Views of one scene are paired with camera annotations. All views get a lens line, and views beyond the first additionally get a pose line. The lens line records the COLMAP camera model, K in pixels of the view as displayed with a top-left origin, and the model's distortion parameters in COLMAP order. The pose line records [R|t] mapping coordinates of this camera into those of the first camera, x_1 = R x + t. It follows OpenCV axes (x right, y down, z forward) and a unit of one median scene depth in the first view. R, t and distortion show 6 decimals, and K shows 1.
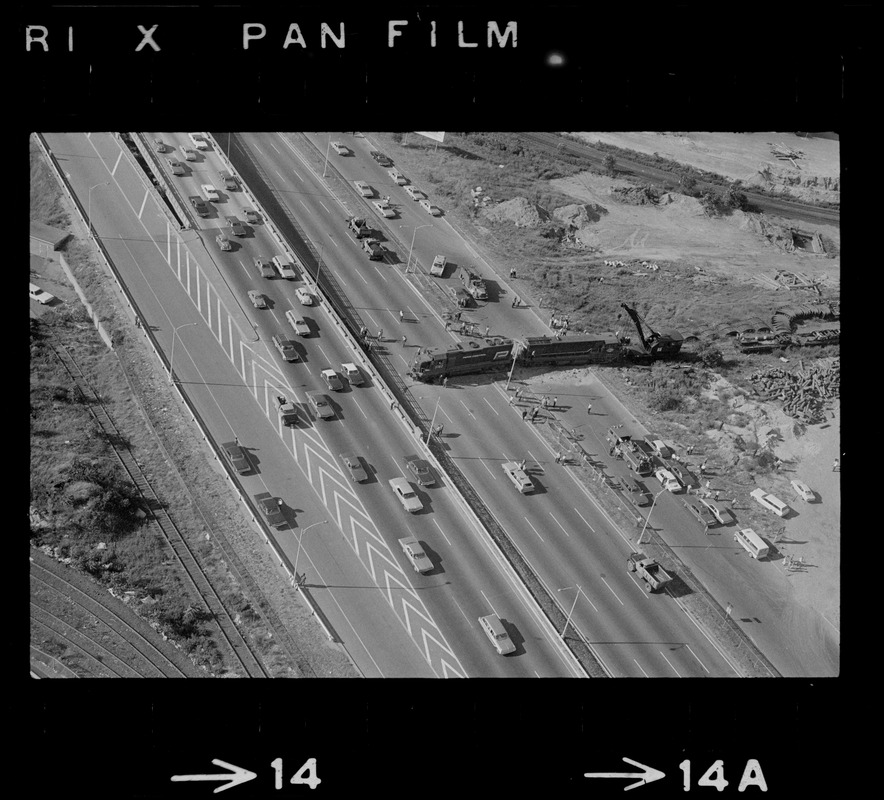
lens RADIAL K [[1178.8, 0, 442.0], [0, 1178.8, 400.0], [0, 0, 1]] dist [-0.103016, 0.105556]
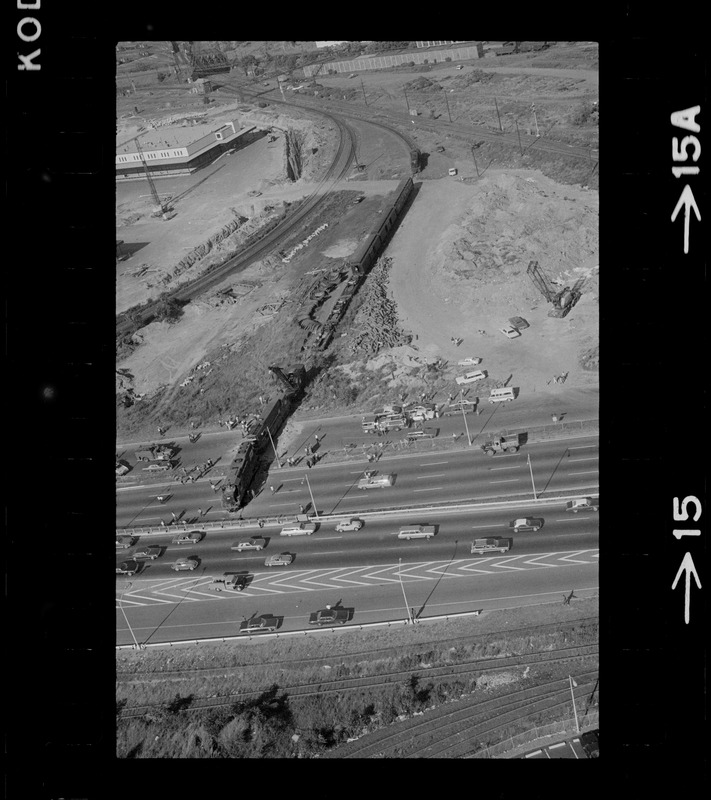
lens RADIAL K [[1036.8, 0, 356.0], [0, 1036.8, 384.8], [0, 0, 1]] dist [-0.081829, 0.056712]
pose [[0.526054, -0.637097, 0.563360, -0.421052], [0.719564, 0.686524, 0.104469, -0.114500], [-0.453317, 0.350417, 0.819580, 0.050781]]
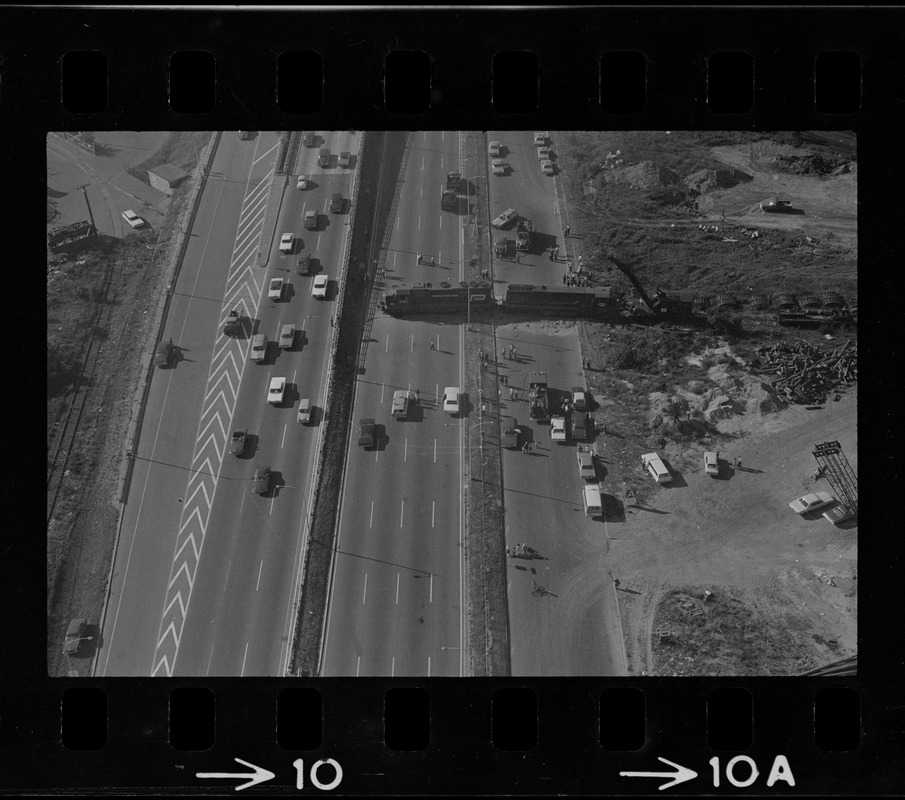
lens RADIAL K [[1172.9, 0, 452.5], [0, 1172.9, 400.0], [0, 0, 1]] dist [-0.081829, 0.056712]
pose [[0.868002, 0.110910, -0.484015, 0.501957], [-0.116001, 0.993057, 0.019527, 0.030332], [0.482821, 0.039197, 0.874842, 0.097882]]
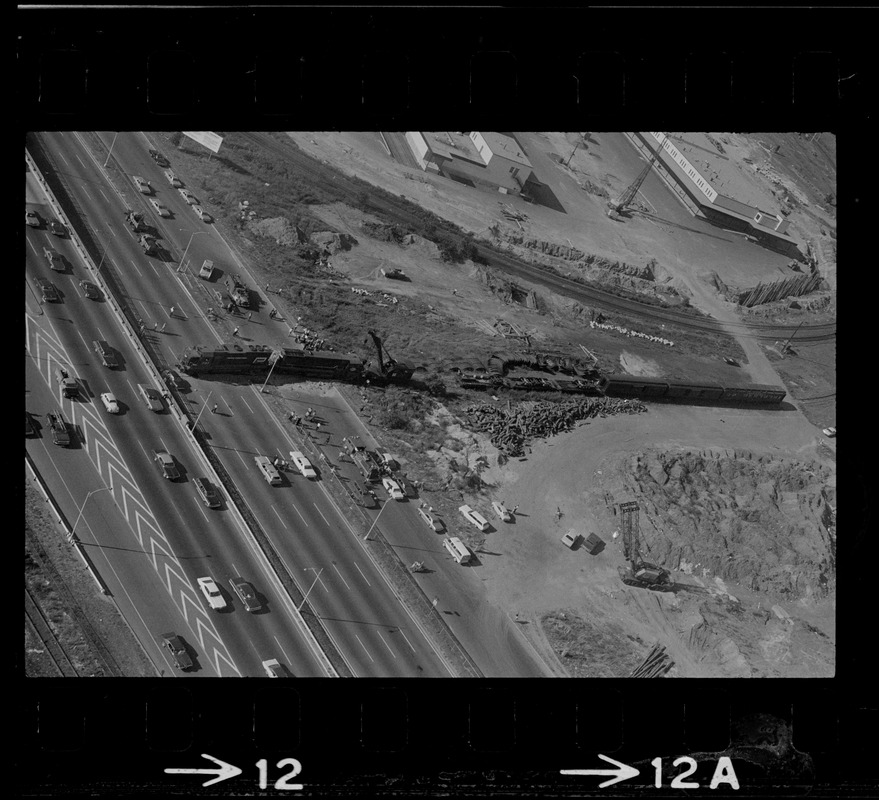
lens RADIAL K [[1172.1, 0, 439.5], [0, 1172.1, 400.0], [0, 0, 1]] dist [-0.103016, 0.105556]
pose [[0.954646, 0.137362, 0.264164, -0.071132], [-0.136844, 0.990381, -0.020455, -0.001300], [-0.264433, -0.016622, 0.964261, -0.113631]]
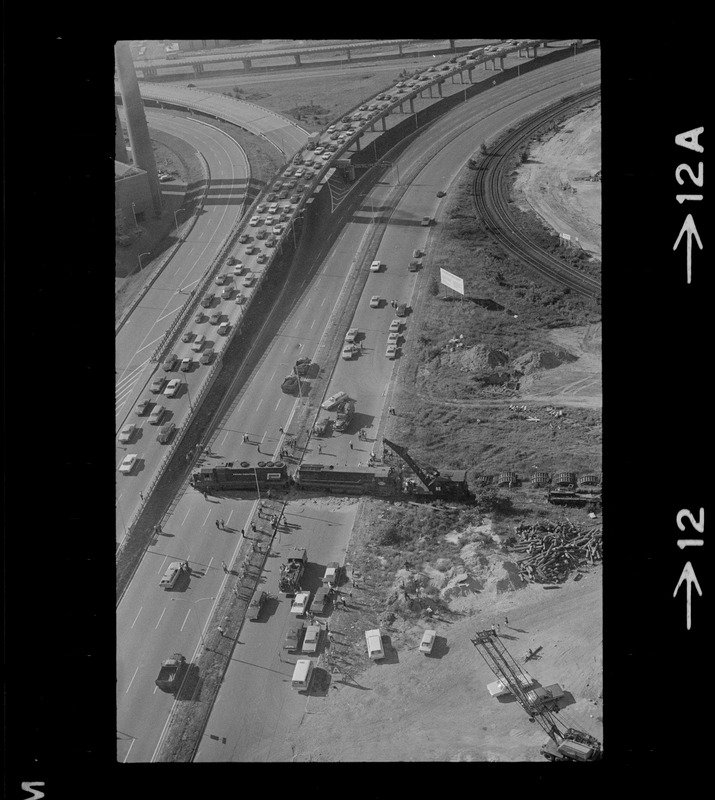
lens RADIAL K [[1049.2, 0, 357.5], [0, 1049.2, 400.0], [0, 0, 1]] dist [-0.087540, 0.076091]
pose [[0.772676, 0.042275, -0.633391, 0.701683], [-0.125512, 0.988257, -0.087153, -0.031097], [0.622269, 0.146839, 0.768908, 0.251480]]
